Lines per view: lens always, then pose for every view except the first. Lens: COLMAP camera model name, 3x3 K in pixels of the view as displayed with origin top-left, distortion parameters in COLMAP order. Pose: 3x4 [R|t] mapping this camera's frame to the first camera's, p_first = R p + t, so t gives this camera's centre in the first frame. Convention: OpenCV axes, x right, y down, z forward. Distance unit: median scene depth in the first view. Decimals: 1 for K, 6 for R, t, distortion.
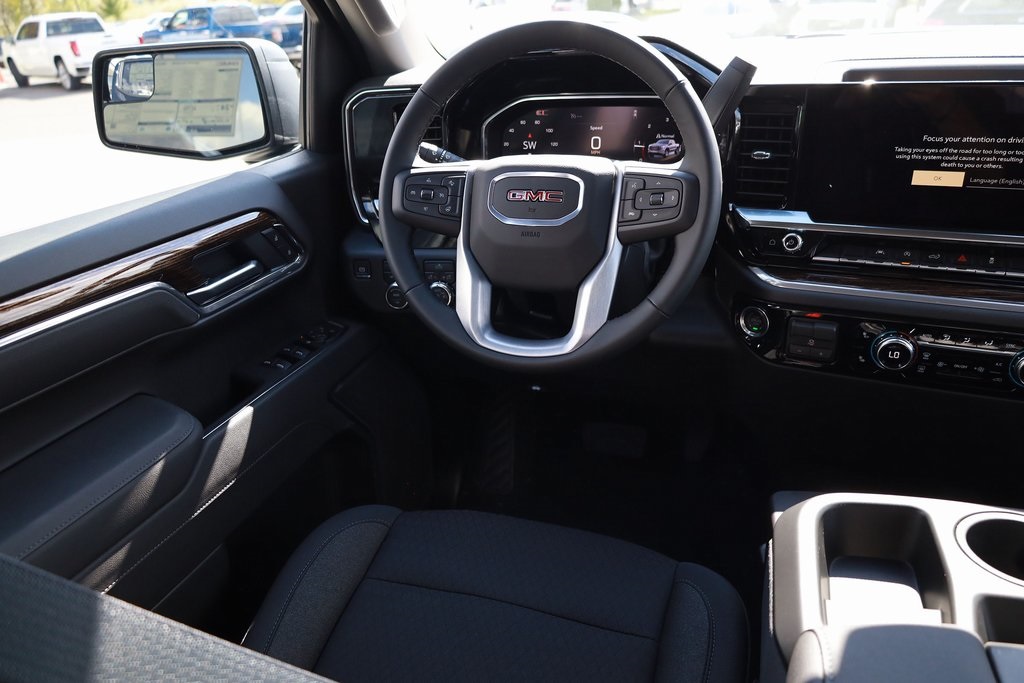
lens RADIAL K [[705.0, 0, 514.2], [0, 705.0, 344.6], [0, 0, 1]] dist [-0.014175, 0.004757]
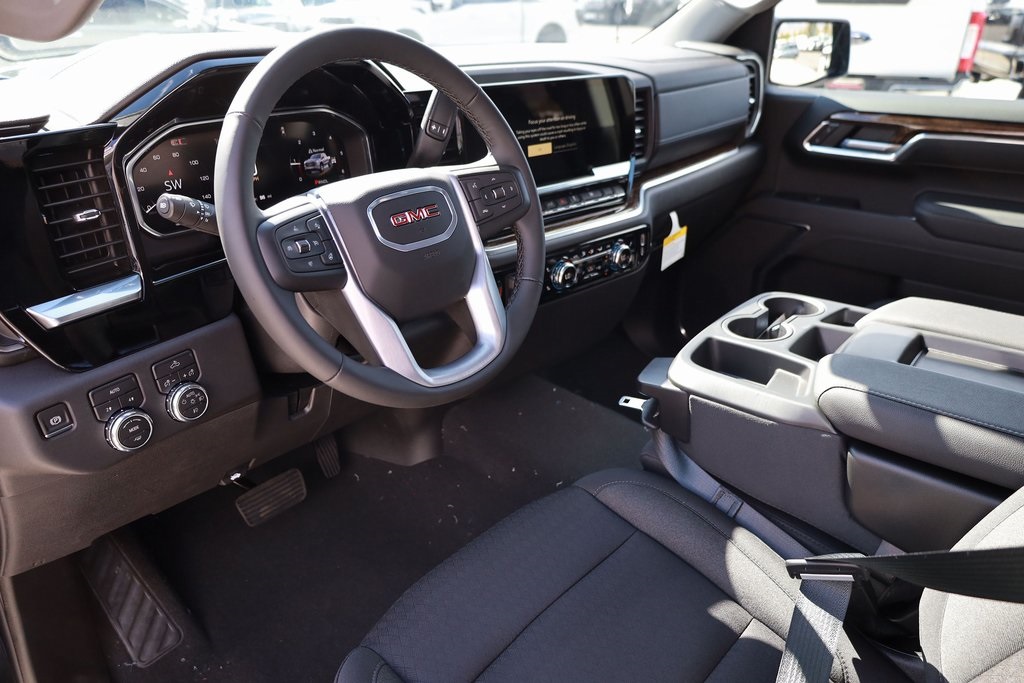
lens RADIAL K [[705.0, 0, 513.6], [0, 705.0, 343.3], [0, 0, 1]] dist [-0.014175, 0.004757]
pose [[0.376986, -0.347905, 0.858396, -0.748639], [0.367154, 0.906982, 0.206352, -0.193307], [-0.850341, 0.237372, 0.469654, 0.470735]]
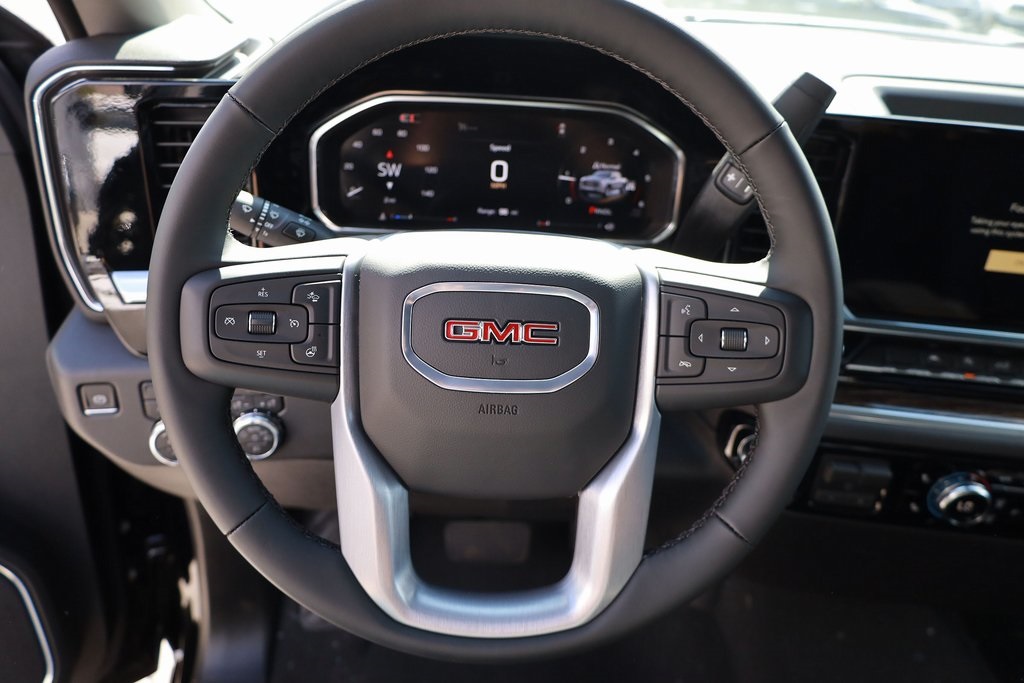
lens RADIAL K [[705.0, 0, 515.3], [0, 705.0, 341.6], [0, 0, 1]] dist [-0.014175, 0.004757]
pose [[0.934720, -0.070060, 0.348410, -0.131980], [0.046155, 0.996004, 0.076457, -0.232157], [-0.352375, -0.055385, 0.934219, 0.502377]]
